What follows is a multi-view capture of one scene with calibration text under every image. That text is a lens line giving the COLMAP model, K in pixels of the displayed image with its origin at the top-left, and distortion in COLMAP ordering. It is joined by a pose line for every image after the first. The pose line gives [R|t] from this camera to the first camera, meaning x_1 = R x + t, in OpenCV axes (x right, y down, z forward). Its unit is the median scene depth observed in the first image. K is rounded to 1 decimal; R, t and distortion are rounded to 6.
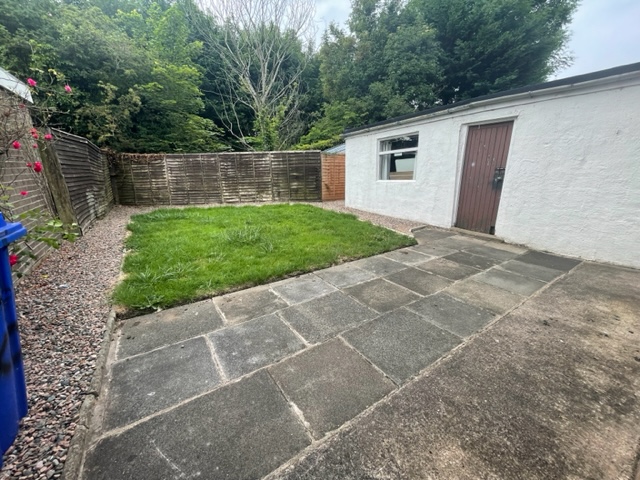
lens RADIAL K [[257.0, 0, 318.3], [0, 257.0, 237.6], [0, 0, 1]] dist [-0.001180, 0.000674]
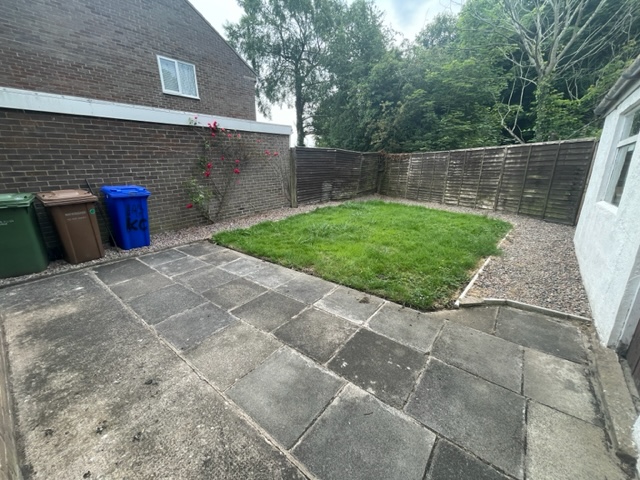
lens RADIAL K [[257.0, 0, 317.4], [0, 257.0, 238.3], [0, 0, 1]] dist [-0.001180, 0.000674]
pose [[0.315018, 0.269182, -0.910112, 1.124465], [-0.237415, 0.950798, 0.199038, -0.271910], [0.918911, 0.153374, 0.363427, 0.746287]]
